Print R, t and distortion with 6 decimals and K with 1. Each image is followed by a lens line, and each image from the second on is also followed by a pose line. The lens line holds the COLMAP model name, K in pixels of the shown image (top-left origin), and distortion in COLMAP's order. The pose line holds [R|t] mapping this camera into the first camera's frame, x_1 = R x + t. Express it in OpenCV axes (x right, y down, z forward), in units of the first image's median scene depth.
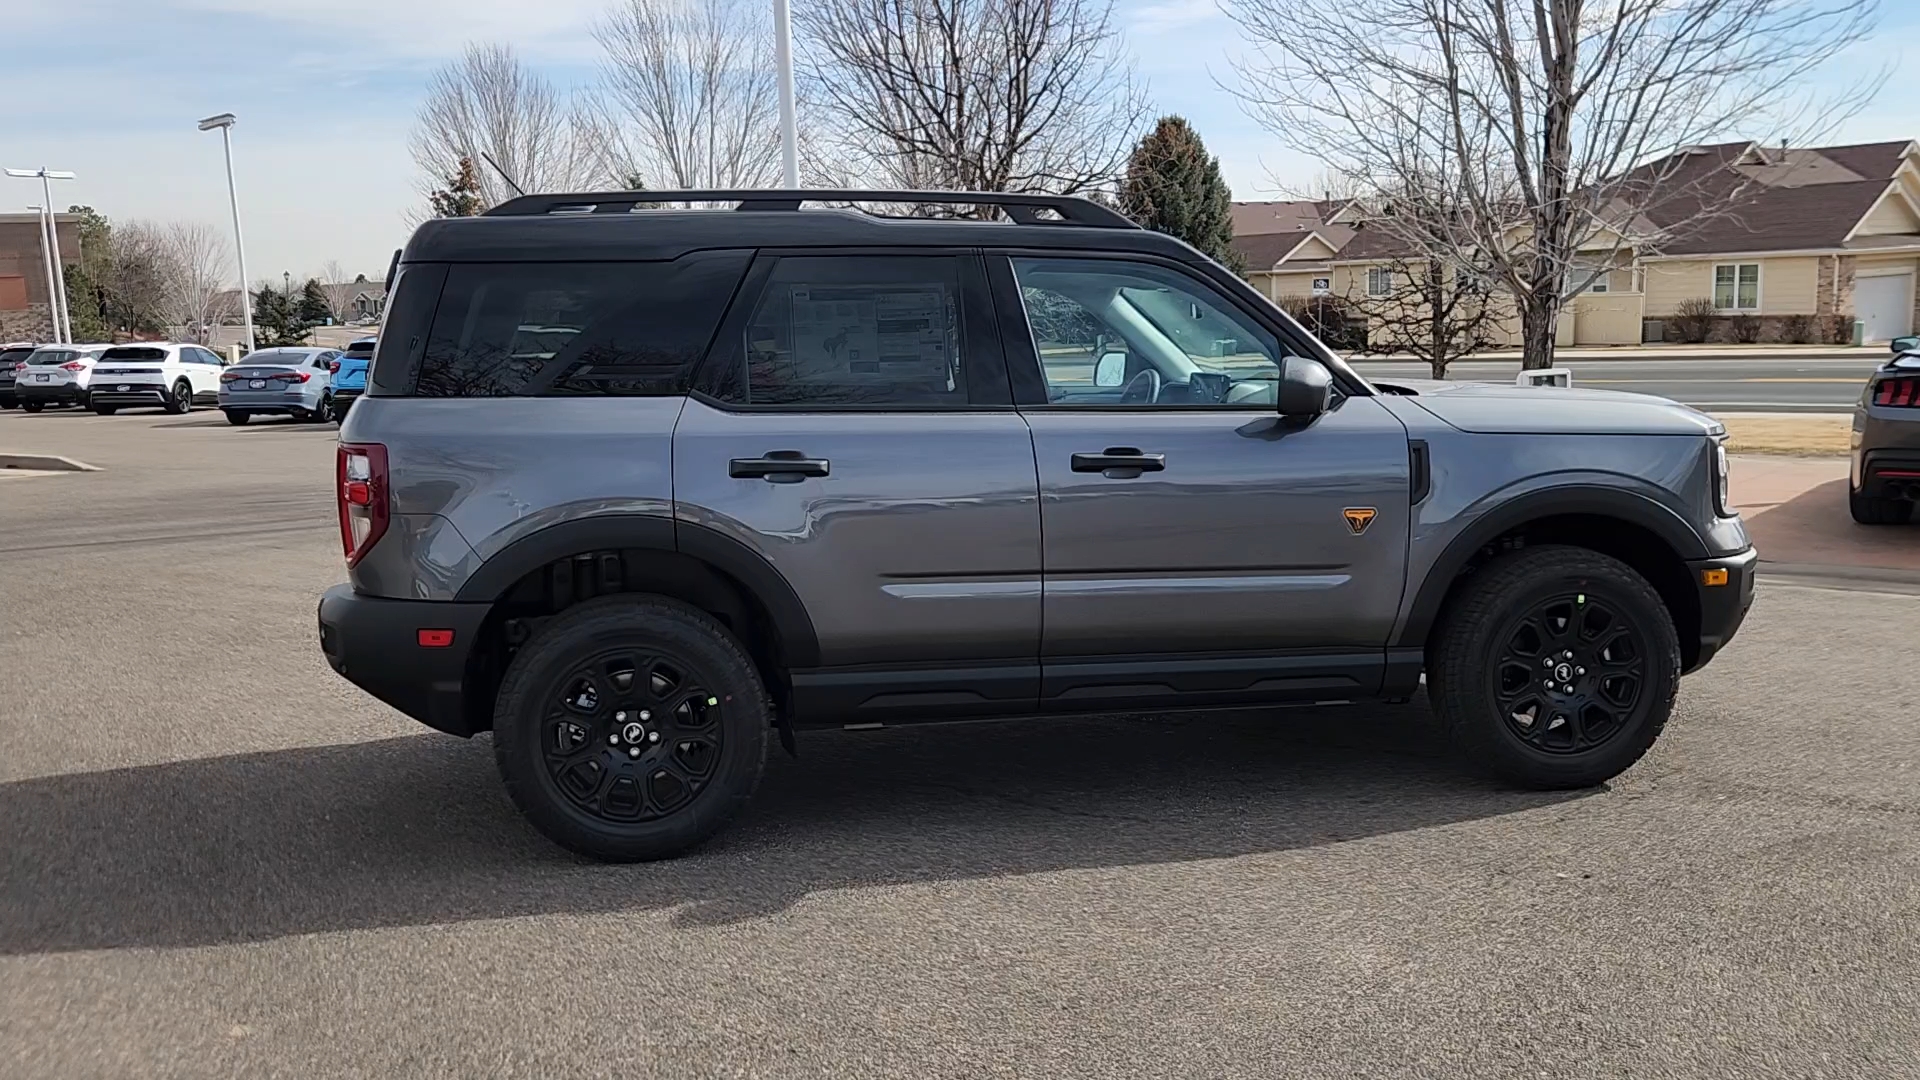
lens RADIAL K [[1622.9, 0, 949.3], [0, 1622.9, 557.5], [0, 0, 1]] dist [0.037254, -0.029180]
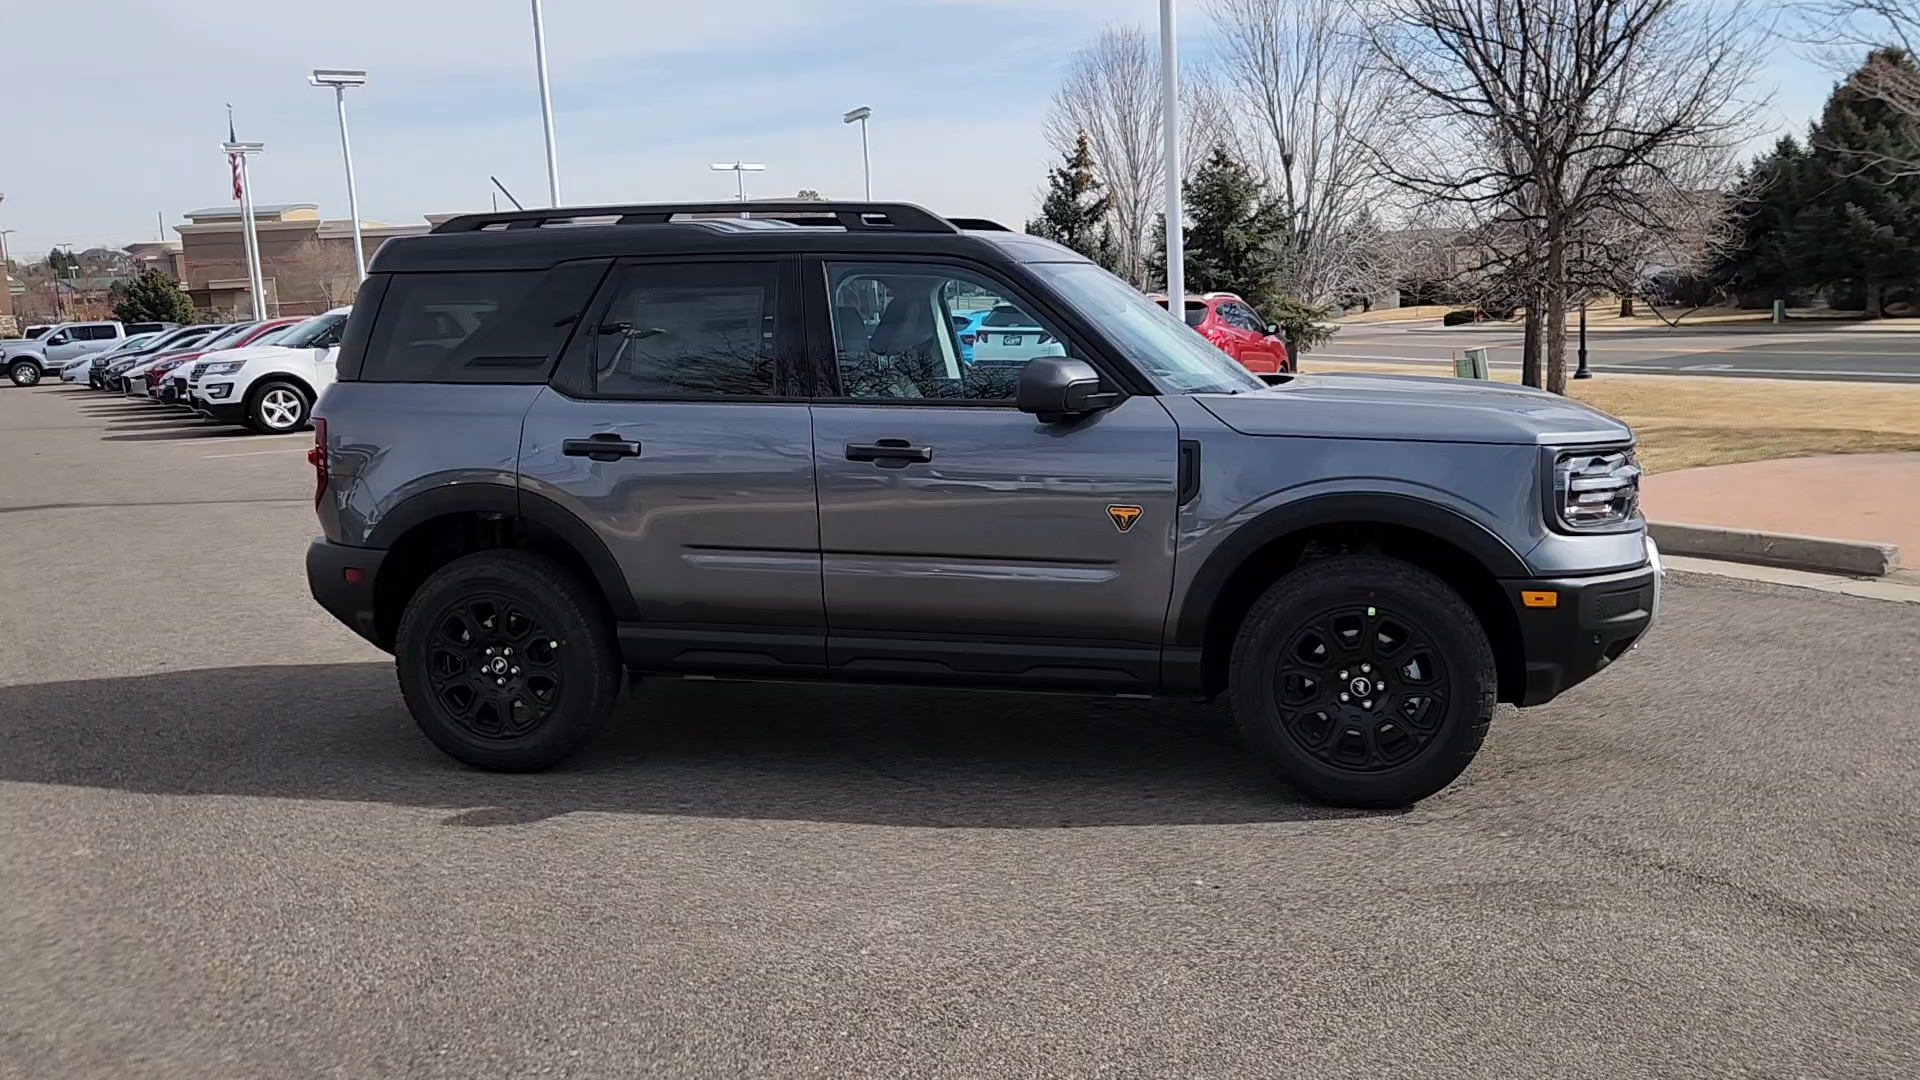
lens RADIAL K [[1622.9, 0, 954.0], [0, 1622.9, 561.5], [0, 0, 1]] dist [0.037254, -0.029180]
pose [[0.919803, 0.059052, -0.387912, 0.545623], [-0.050281, 0.998199, 0.032732, -0.023449], [0.389146, -0.010602, 0.921115, 0.023748]]
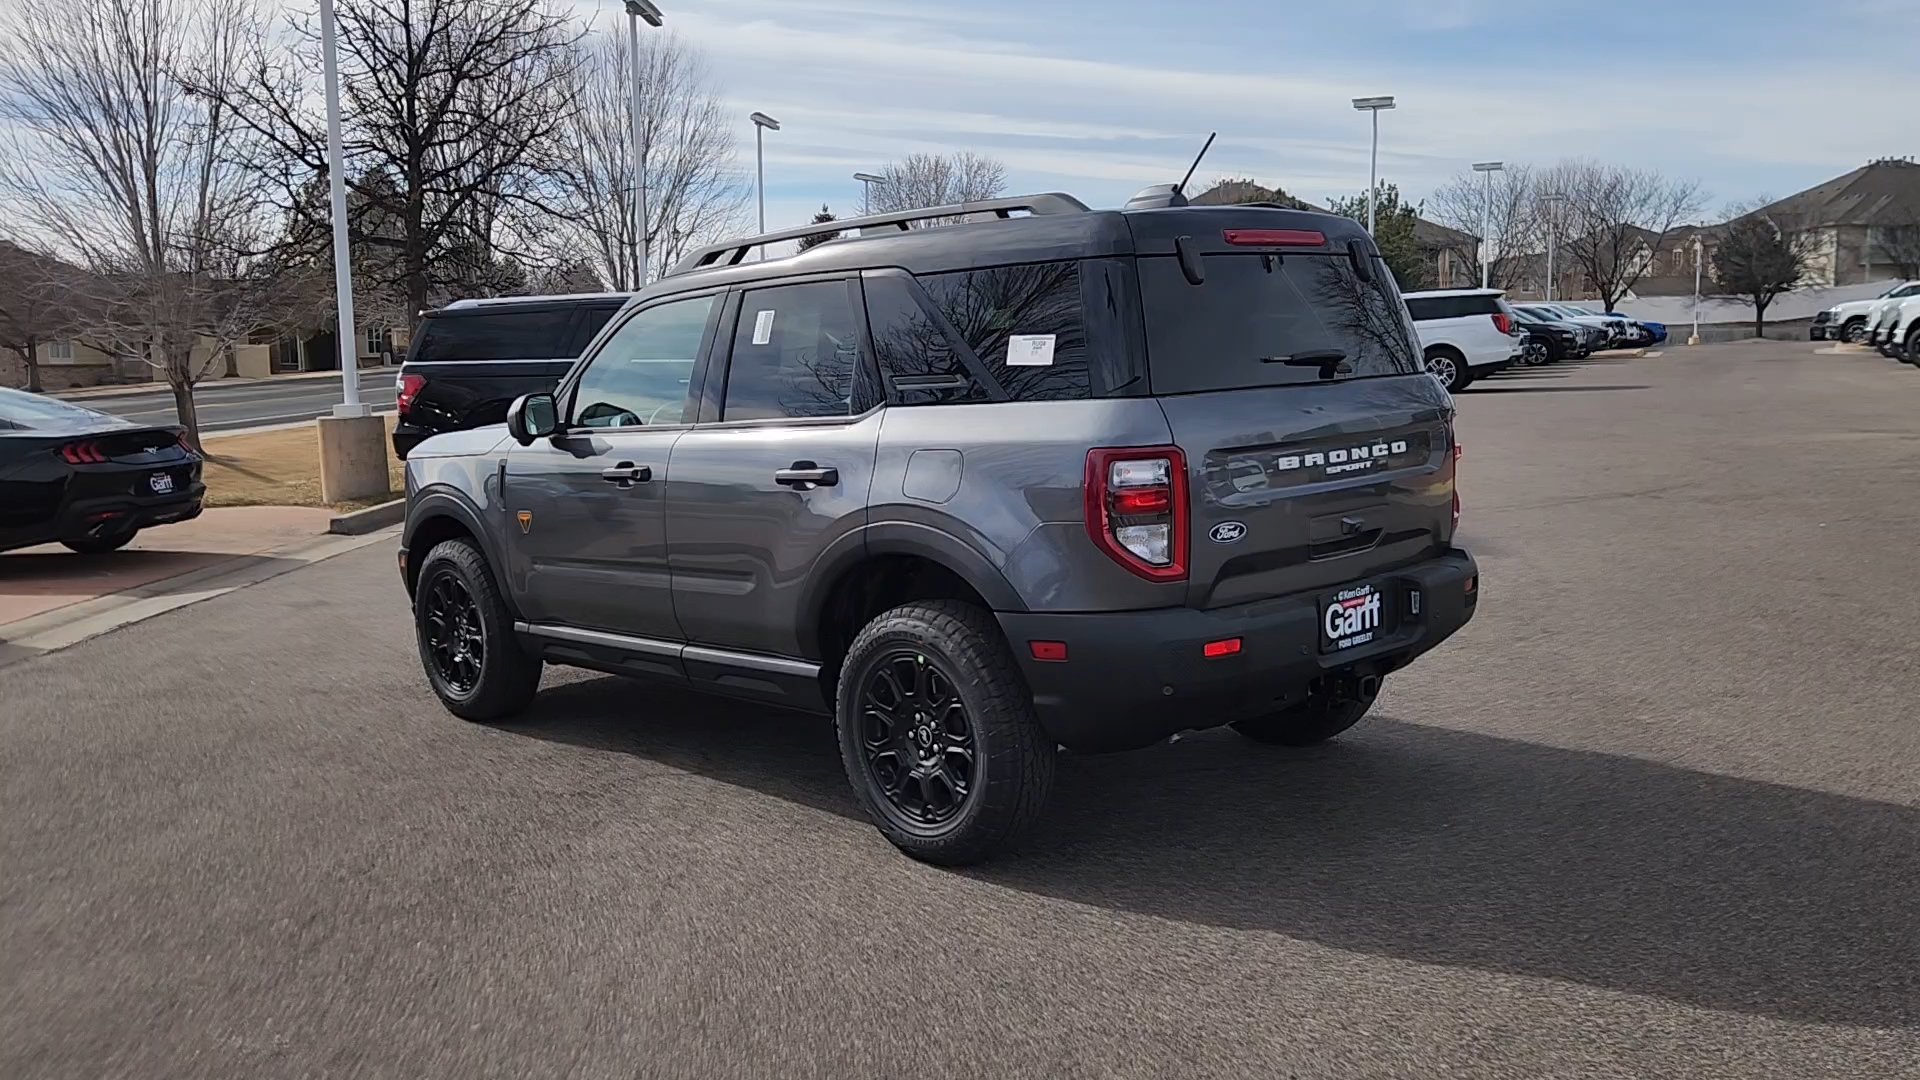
lens RADIAL K [[1622.9, 0, 942.4], [0, 1622.9, 538.4], [0, 0, 1]] dist [0.037254, -0.029180]
pose [[-0.547044, -0.052505, 0.835456, -1.058578], [0.175200, 0.968746, 0.175600, -0.230839], [-0.818565, 0.242433, -0.520748, 1.784125]]
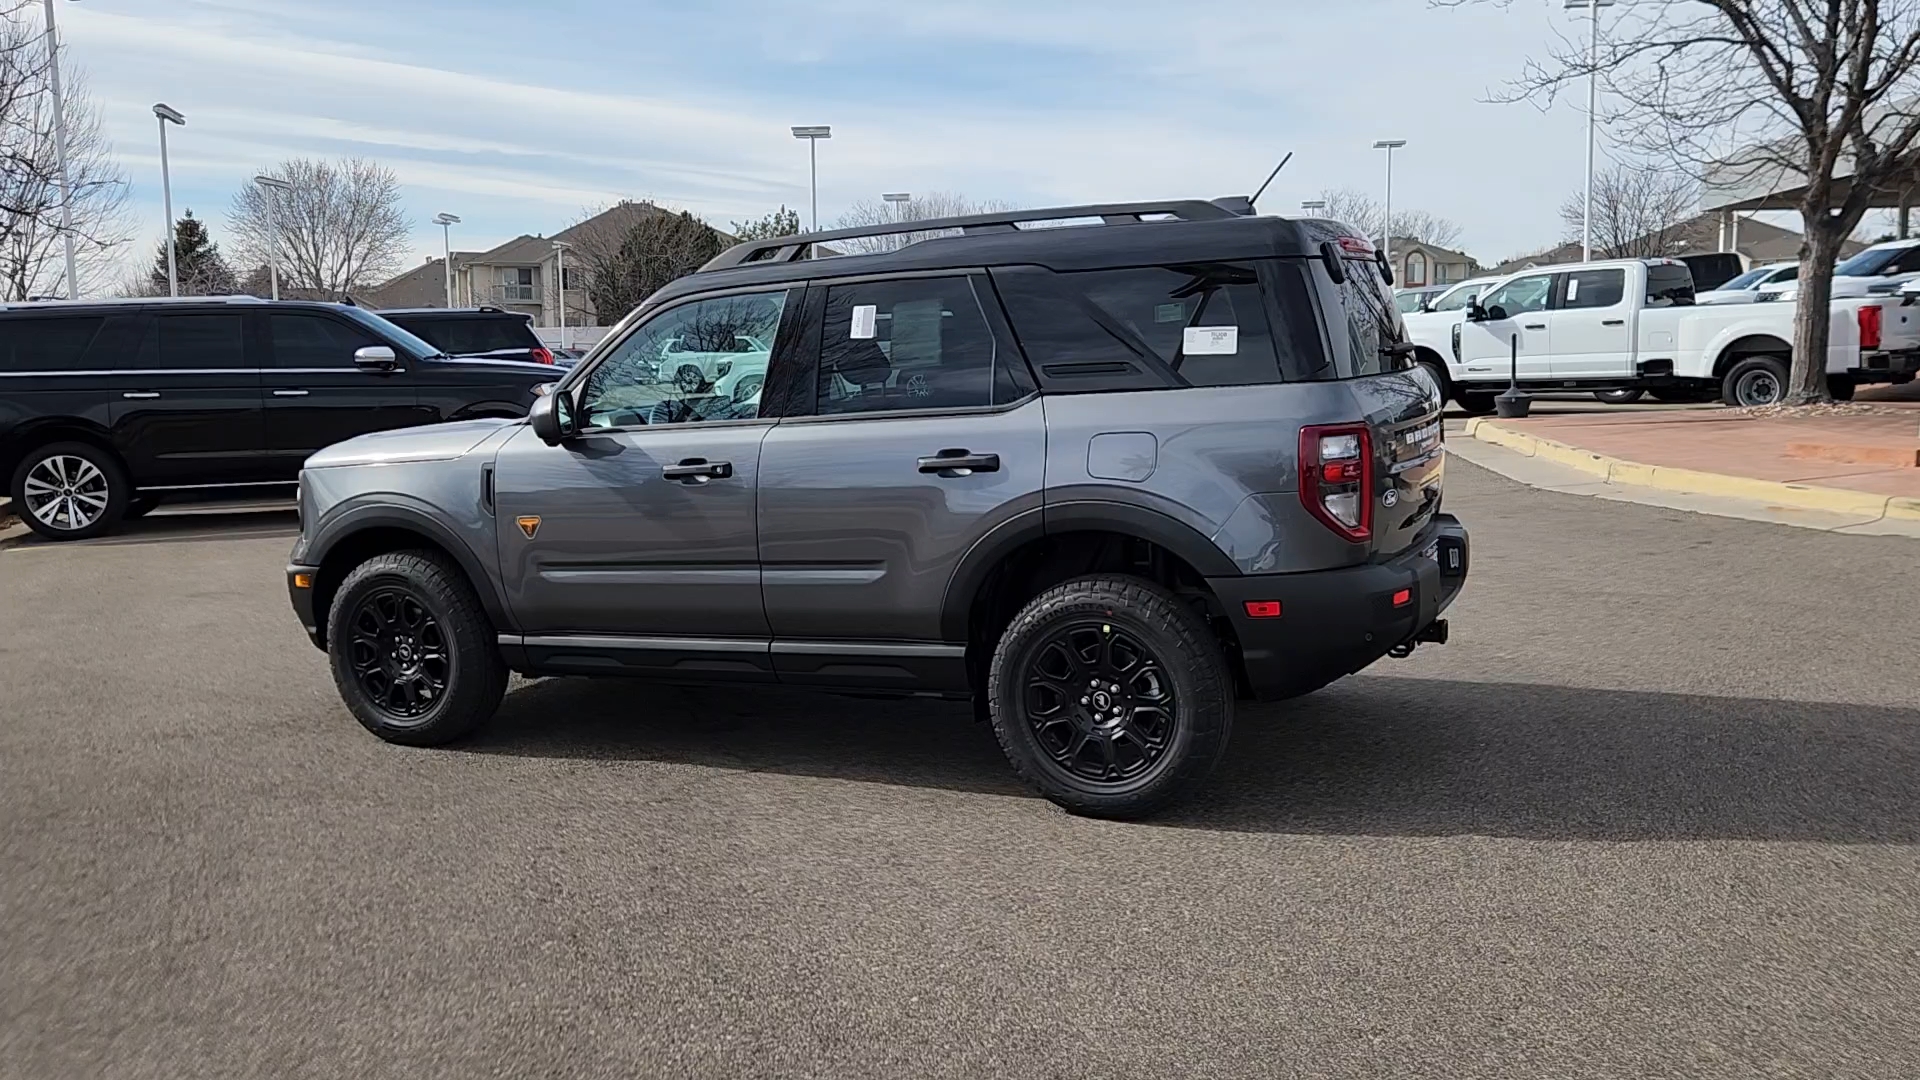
lens RADIAL K [[1622.9, 0, 942.7], [0, 1622.9, 541.3], [0, 0, 1]] dist [0.037254, -0.029180]
pose [[-0.813963, -0.015297, 0.580716, -0.768781], [0.142127, 0.964029, 0.224607, -0.295059], [-0.563262, 0.265357, -0.782509, 2.161536]]
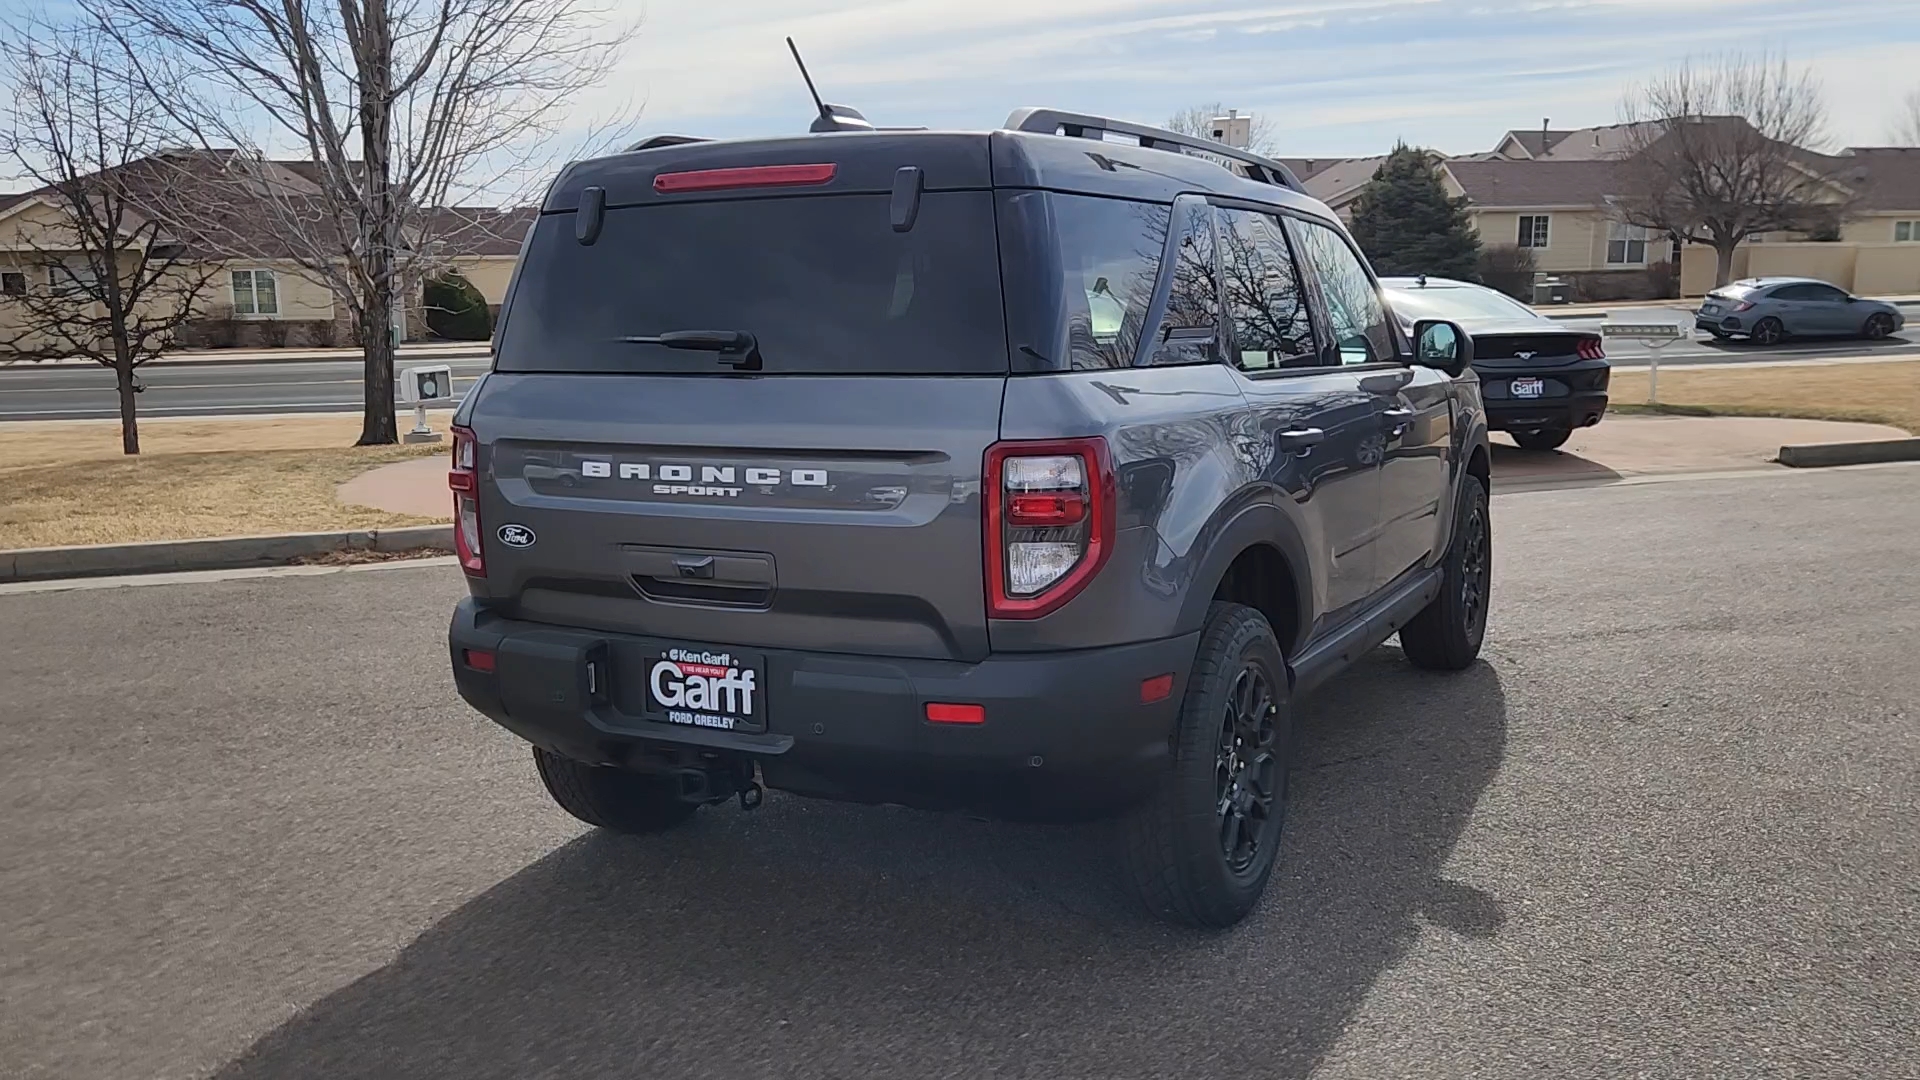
lens RADIAL K [[1622.9, 0, 952.2], [0, 1622.9, 551.3], [0, 0, 1]] dist [0.037254, -0.029180]
pose [[0.605417, -0.112072, 0.787979, -0.885230], [0.118957, 0.991658, 0.049644, -0.057457], [-0.786969, 0.063680, 0.613698, 0.559642]]
